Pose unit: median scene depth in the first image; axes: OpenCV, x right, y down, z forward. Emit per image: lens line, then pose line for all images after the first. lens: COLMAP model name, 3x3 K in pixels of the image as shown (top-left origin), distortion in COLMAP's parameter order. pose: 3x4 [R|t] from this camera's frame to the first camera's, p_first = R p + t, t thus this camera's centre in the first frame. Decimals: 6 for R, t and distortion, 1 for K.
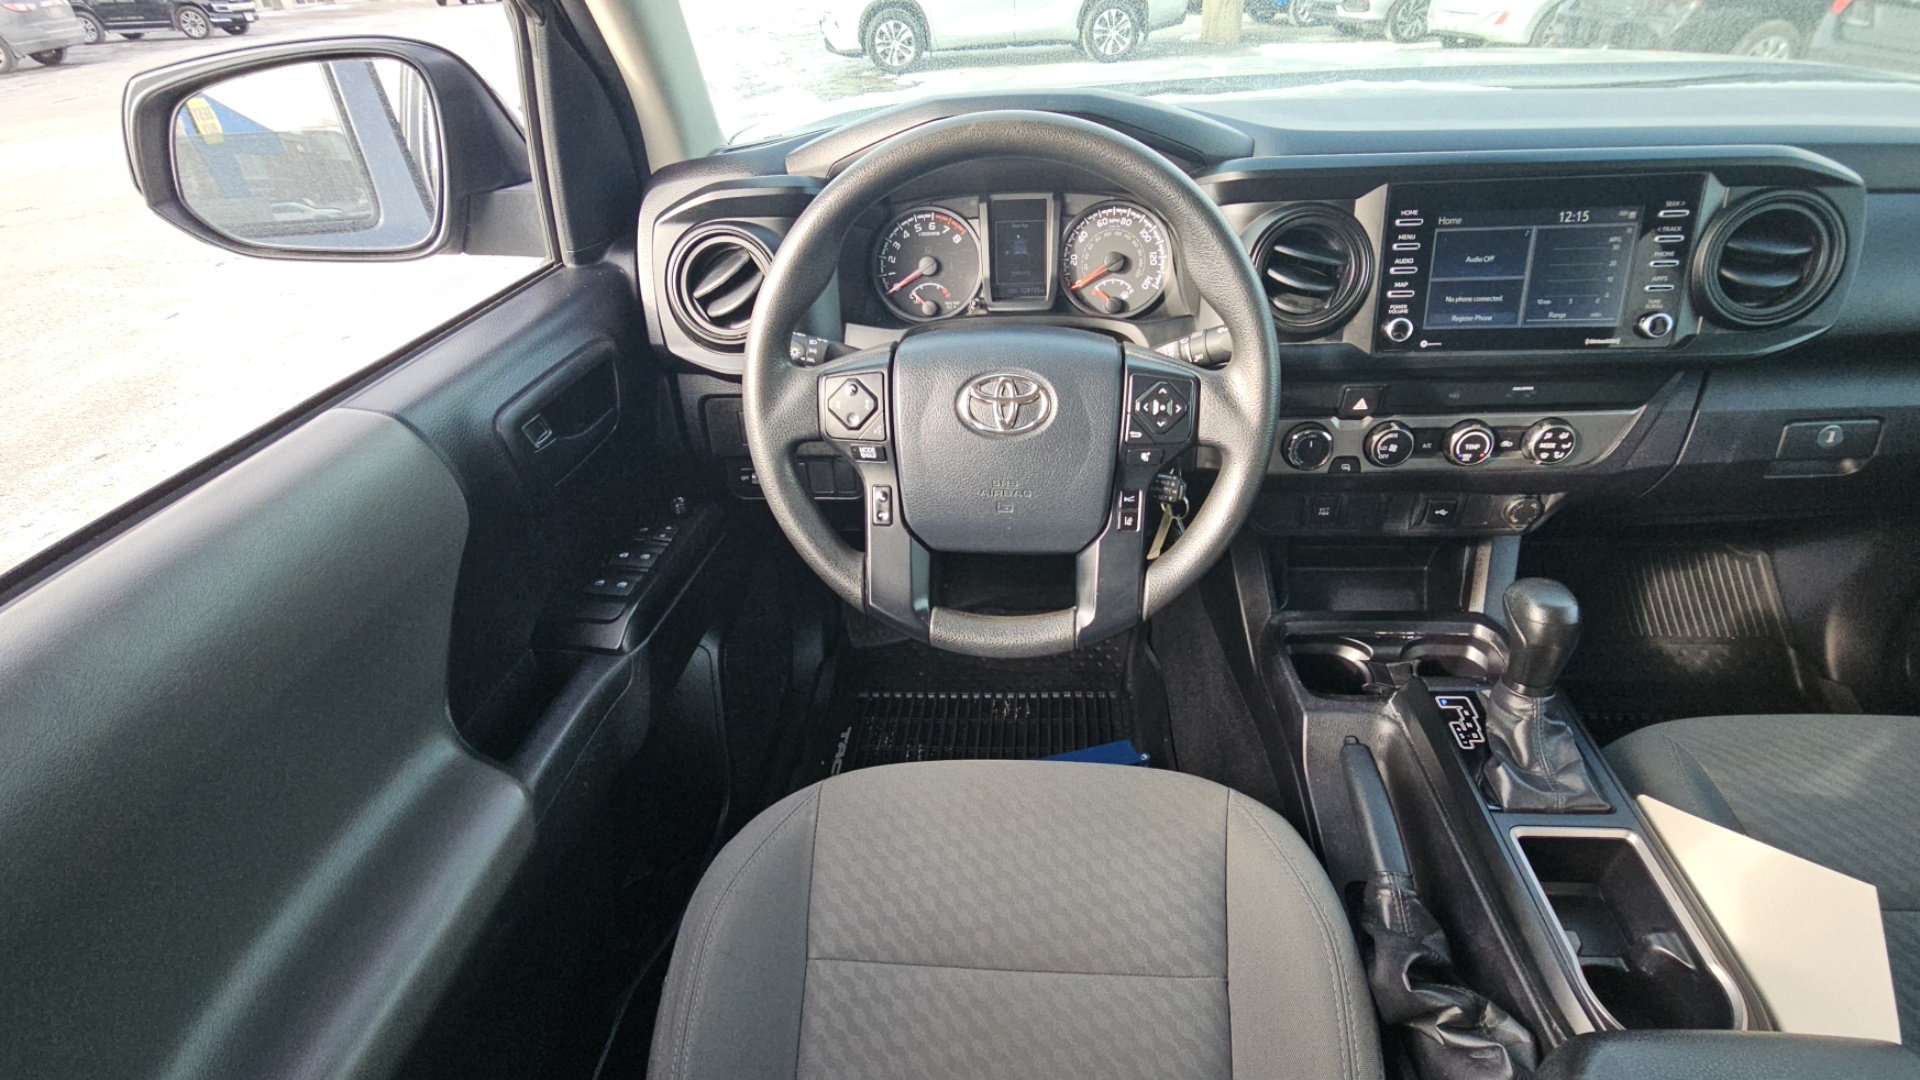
lens RADIAL K [[861.6, 0, 981.3], [0, 861.6, 547.3], [0, 0, 1]] dist [0.007322, -0.004571]
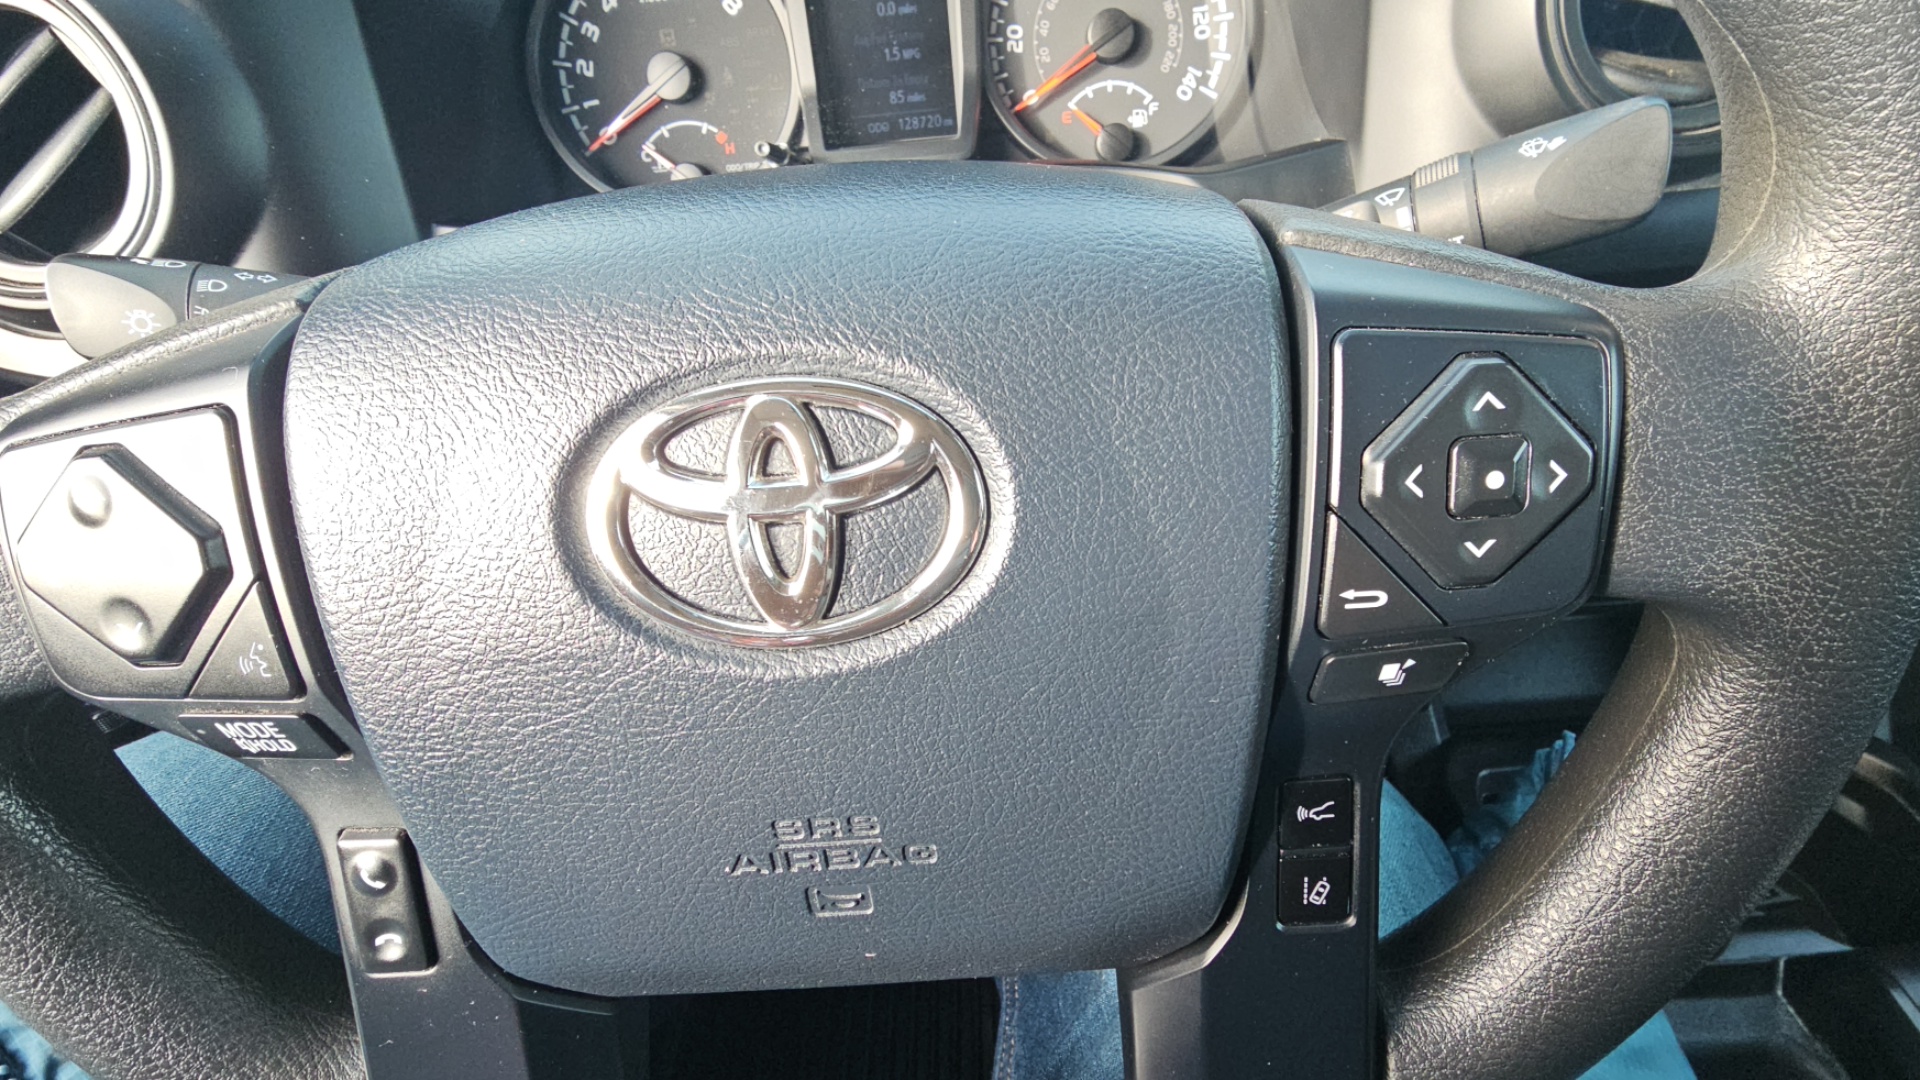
lens RADIAL K [[859.8, 0, 982.9], [0, 859.8, 542.7], [0, 0, 1]] dist [0.008831, -0.008712]
pose [[0.994780, -0.088331, 0.051096, 0.053918], [0.083787, 0.992842, 0.085114, -0.139883], [-0.058248, -0.080389, 0.995060, 0.625632]]
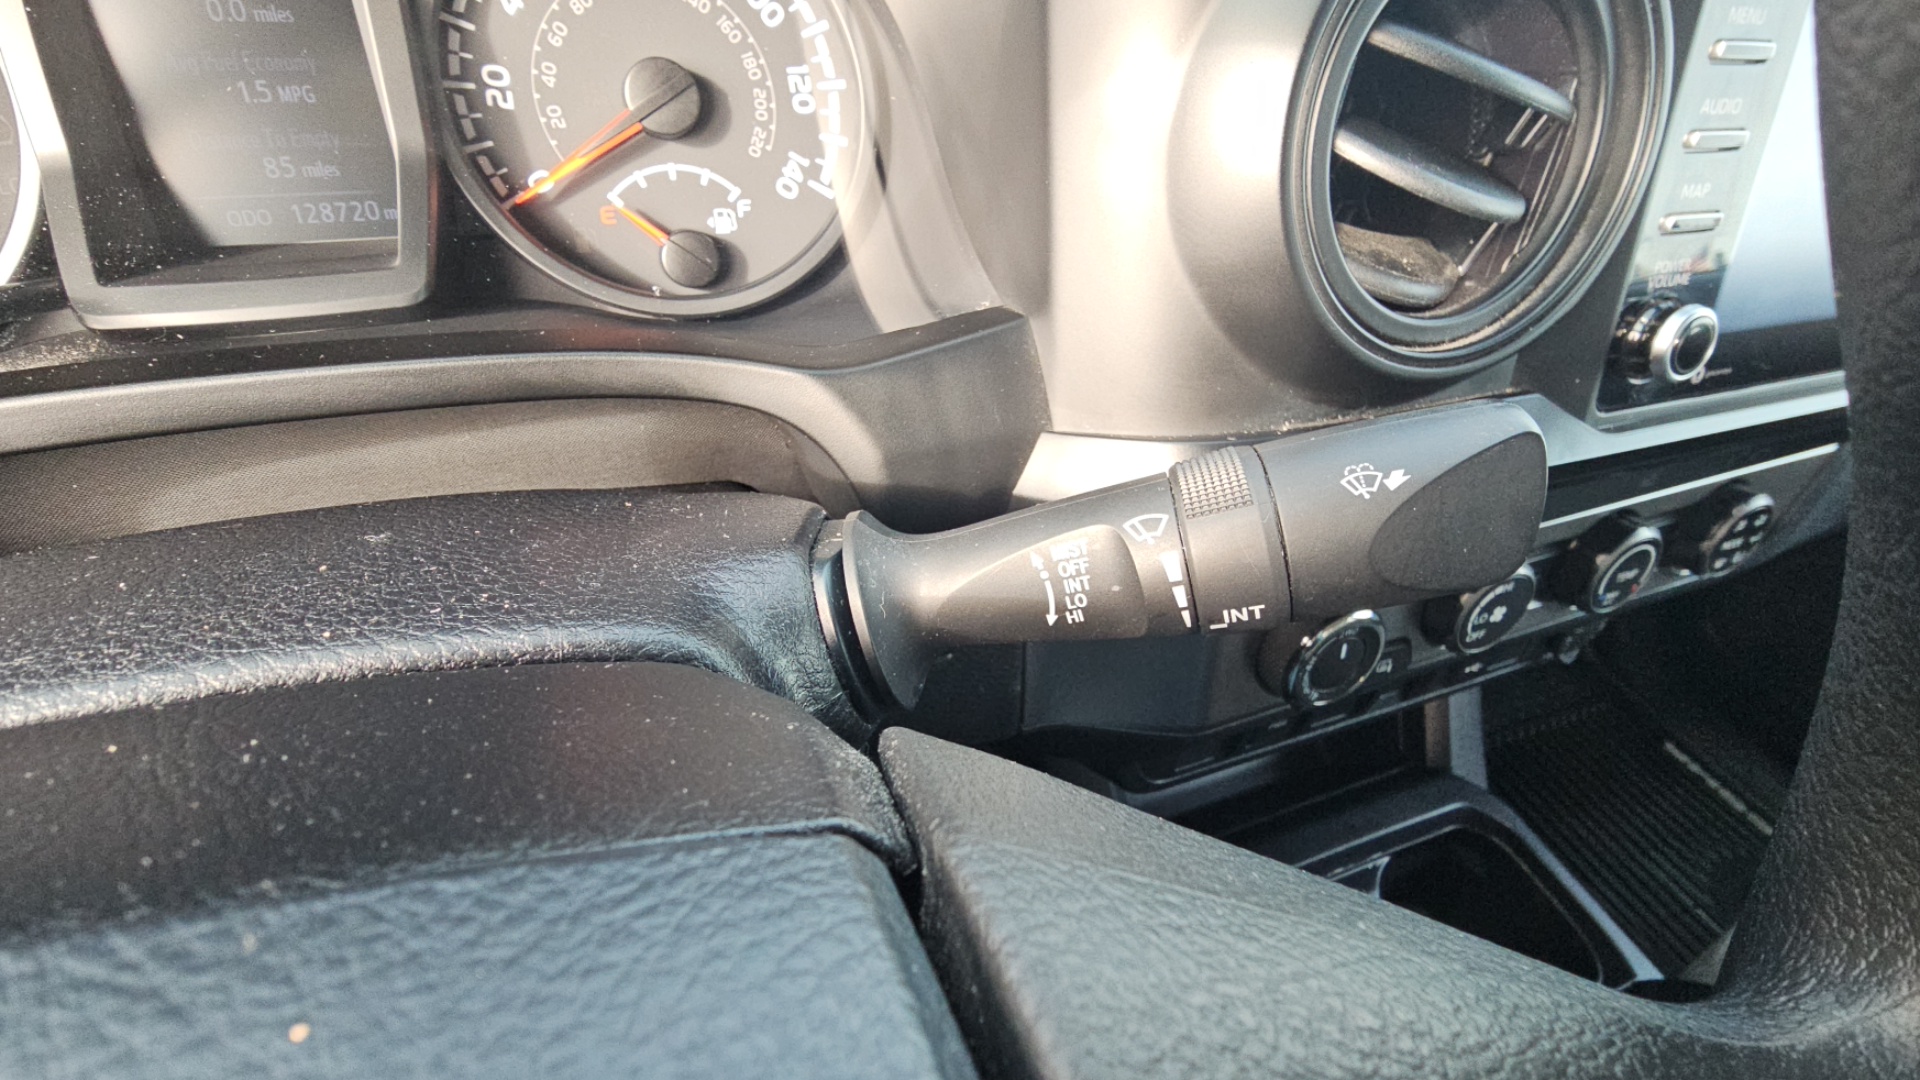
lens RADIAL K [[861.6, 0, 981.3], [0, 861.6, 547.3], [0, 0, 1]] dist [0.007322, -0.004571]
pose [[0.885962, -0.195525, 0.420524, 0.111456], [0.136360, 0.976524, 0.166755, -0.248336], [-0.443257, -0.090396, 0.891825, 0.774208]]
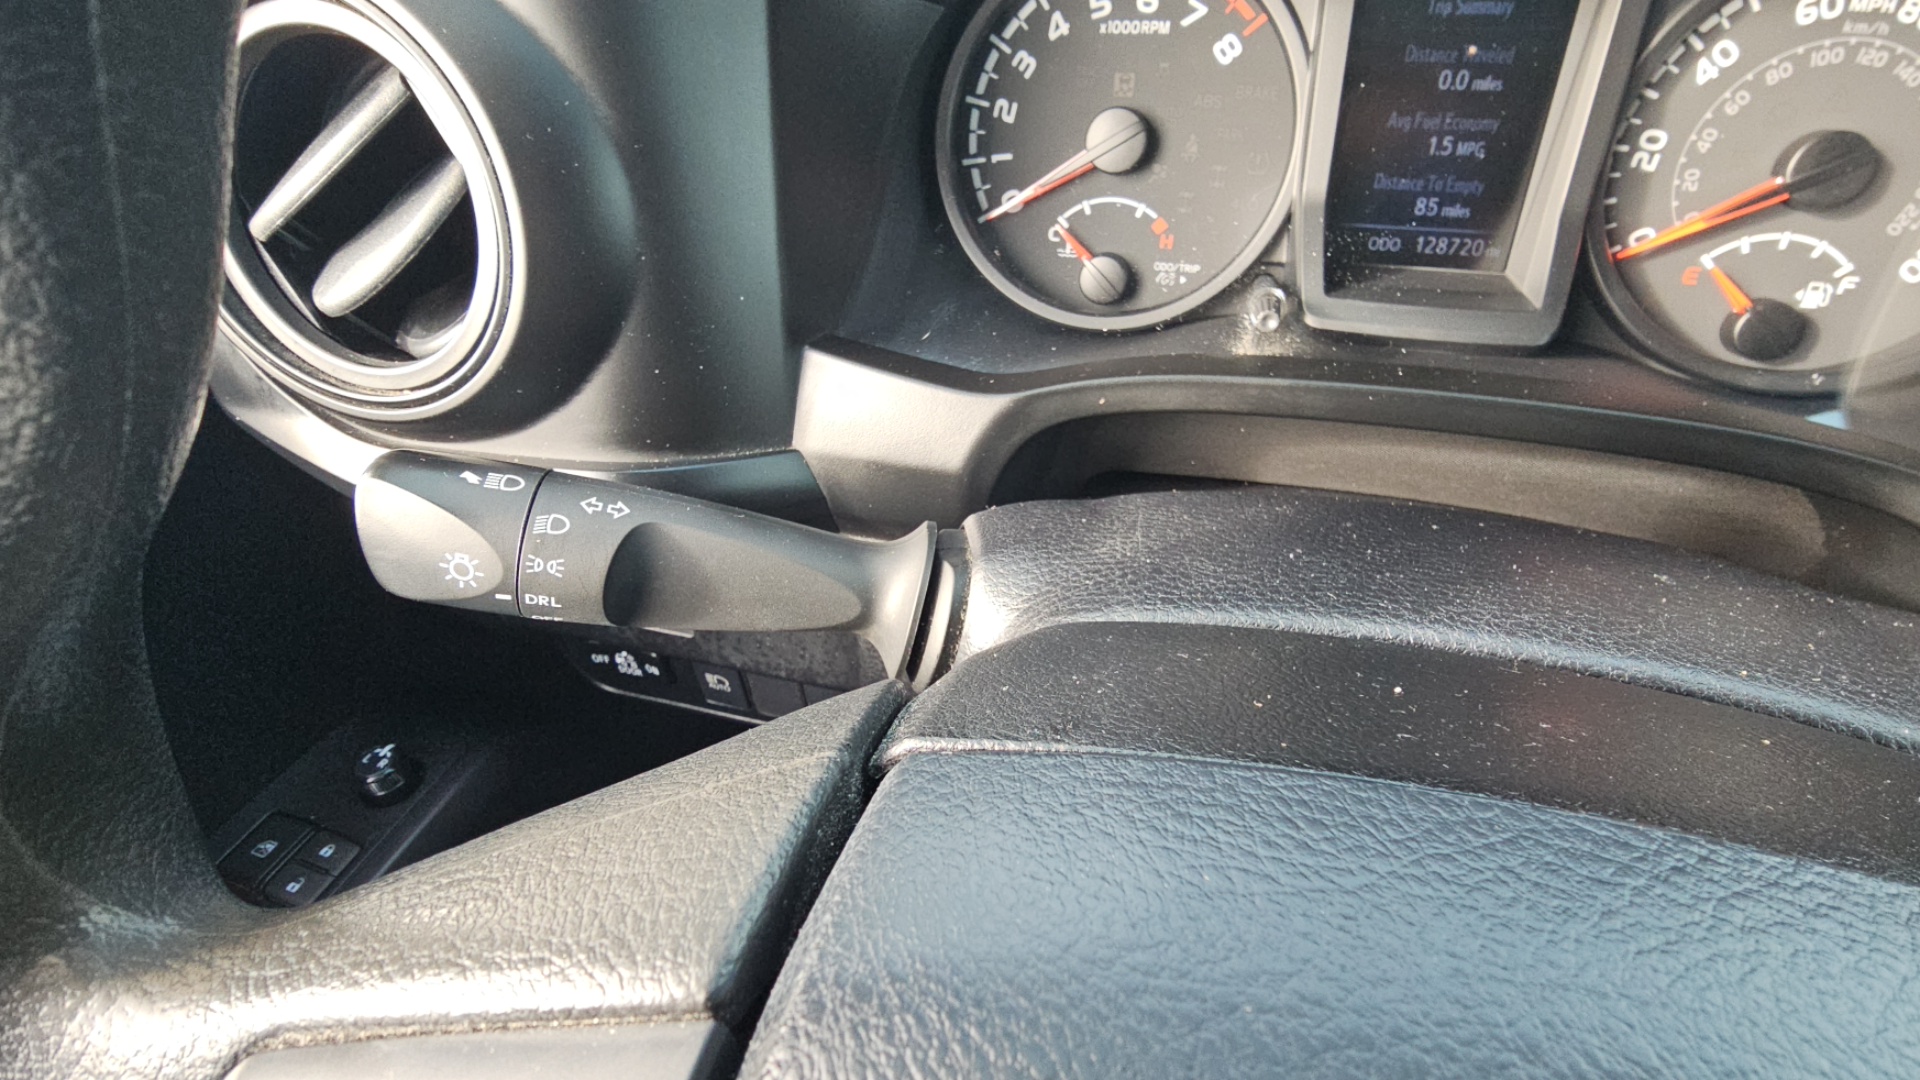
lens RADIAL K [[861.6, 0, 981.3], [0, 861.6, 547.3], [0, 0, 1]] dist [0.007322, -0.004571]
pose [[0.979239, 0.132329, -0.153555, -0.047752], [-0.102450, 0.976737, 0.188384, -0.267200], [0.174912, -0.168741, 0.970017, 0.750957]]
